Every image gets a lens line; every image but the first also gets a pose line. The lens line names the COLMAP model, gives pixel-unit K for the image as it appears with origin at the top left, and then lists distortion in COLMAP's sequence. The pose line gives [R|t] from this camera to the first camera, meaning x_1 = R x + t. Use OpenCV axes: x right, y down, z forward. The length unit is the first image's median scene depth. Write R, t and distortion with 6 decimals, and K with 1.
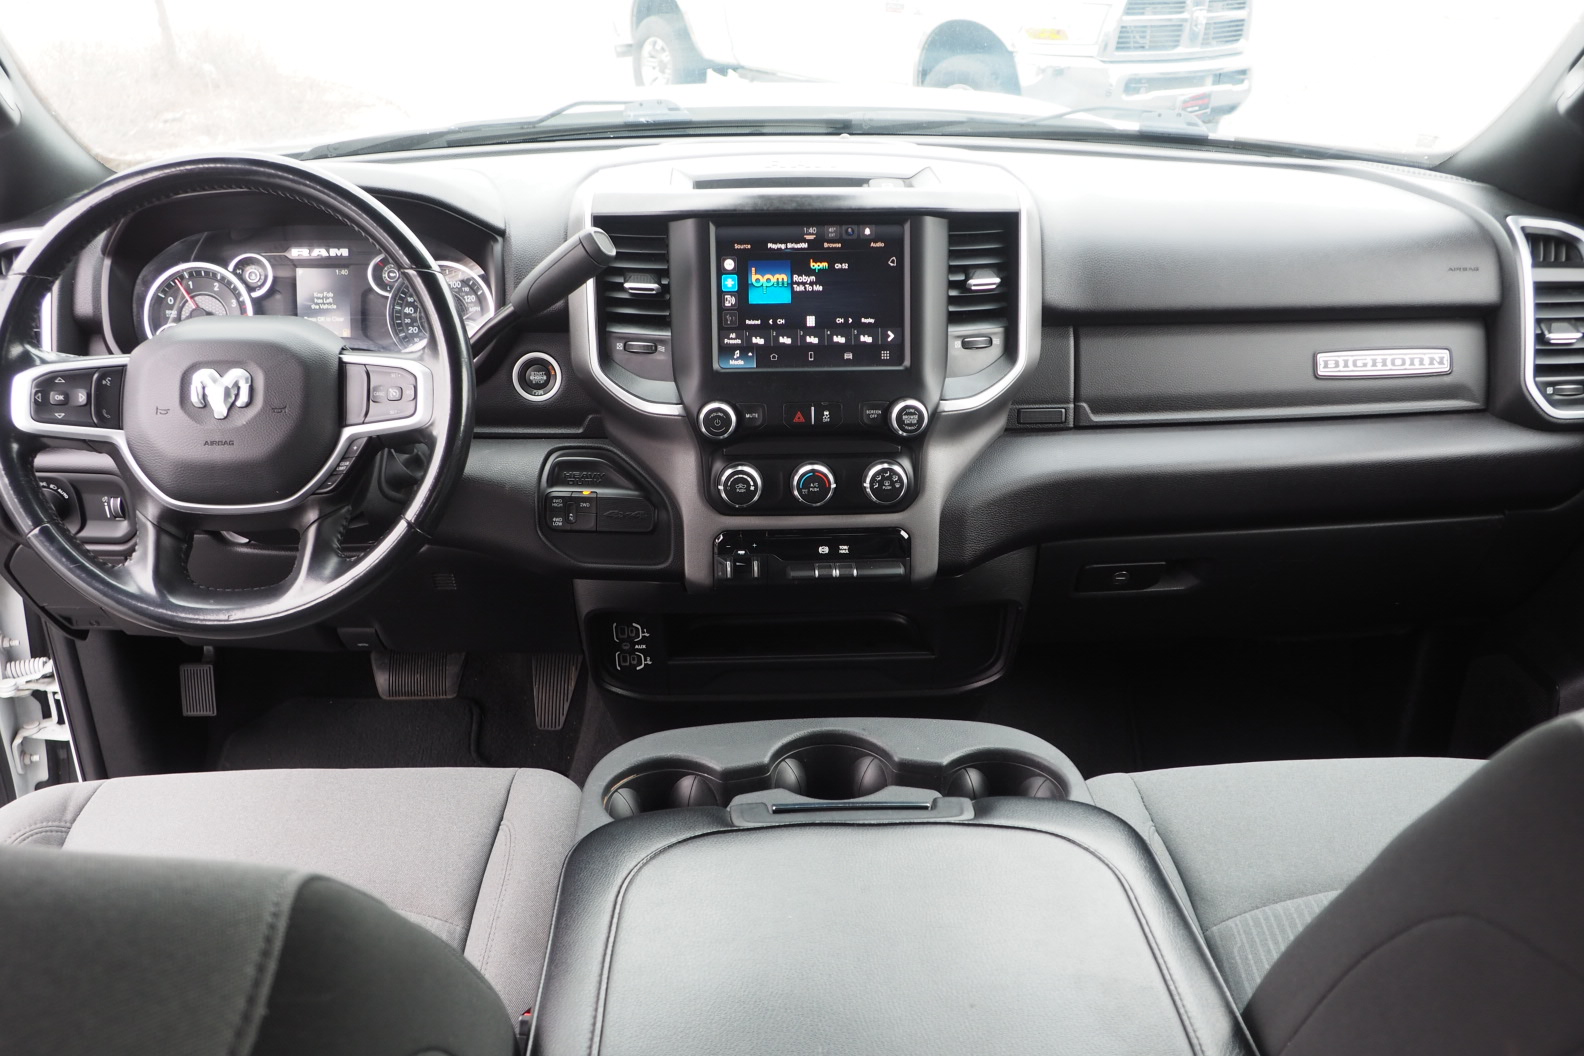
lens RADIAL K [[1194.4, 0, 792.0], [0, 1194.4, 528.0], [0, 0, 1]] dist [0.051976, -0.162497]
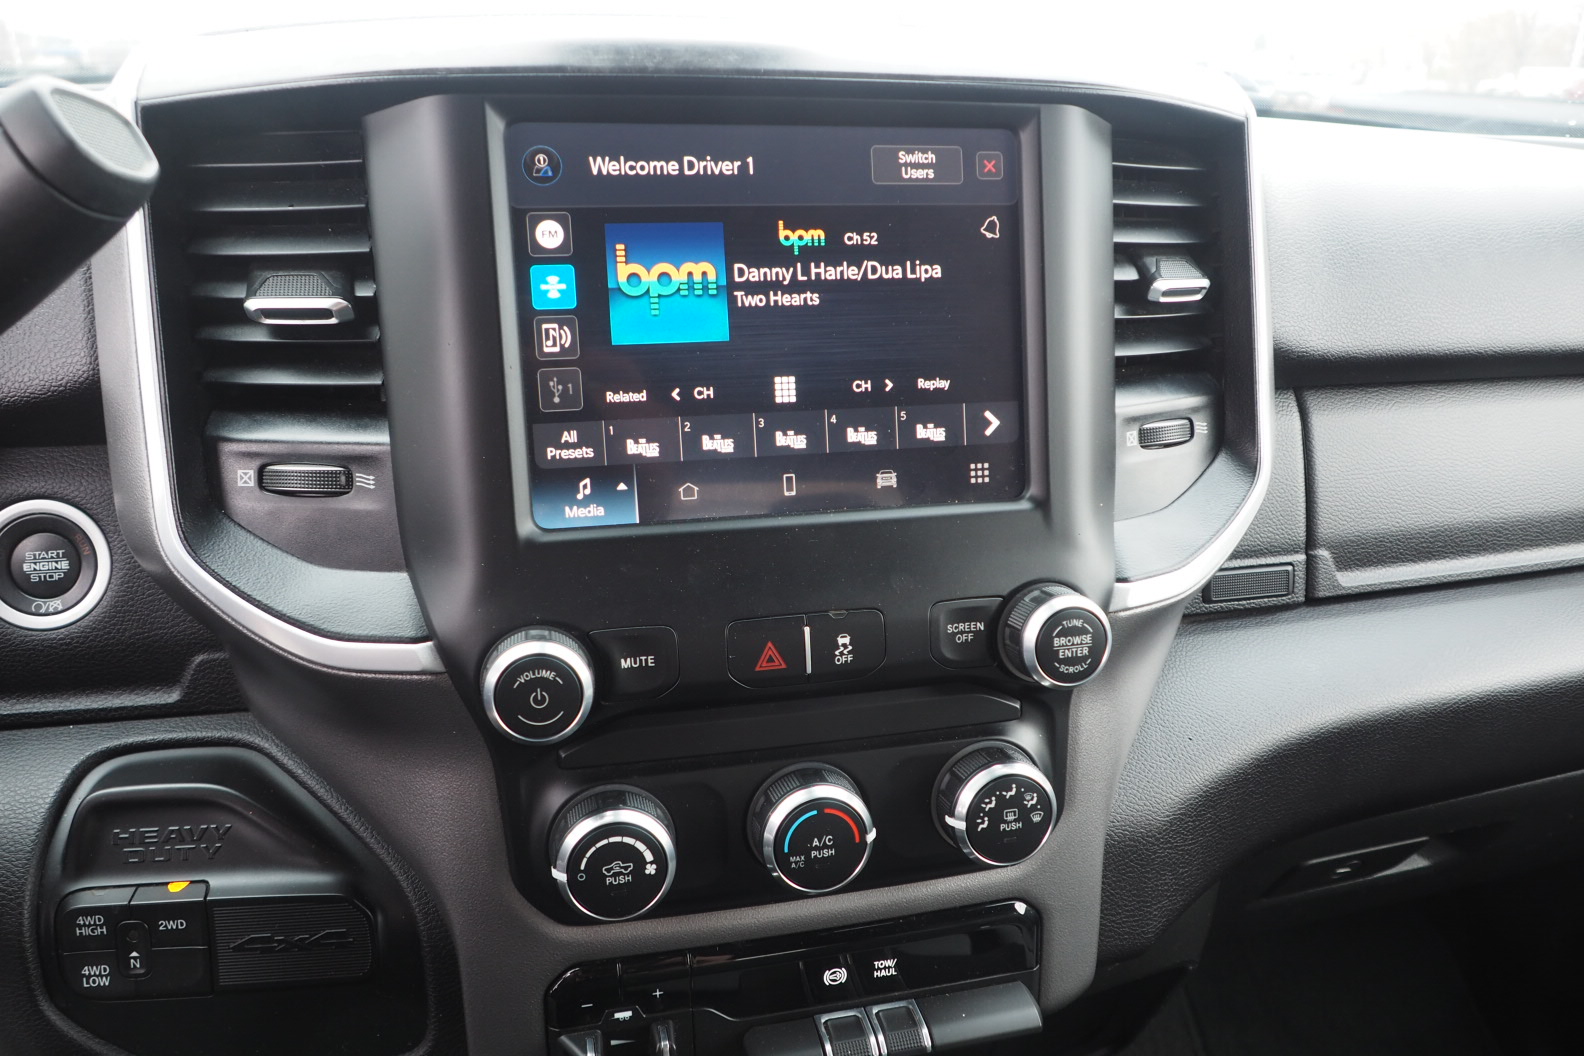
lens RADIAL K [[1109.2, 0, 790.9], [0, 1109.2, 571.4], [0, 0, 1]] dist [-0.034851, 0.000533]
pose [[0.984260, -0.055019, 0.167942, -0.042136], [0.058483, 0.998164, -0.015746, -0.111868], [-0.166767, 0.025320, 0.985671, 0.666198]]
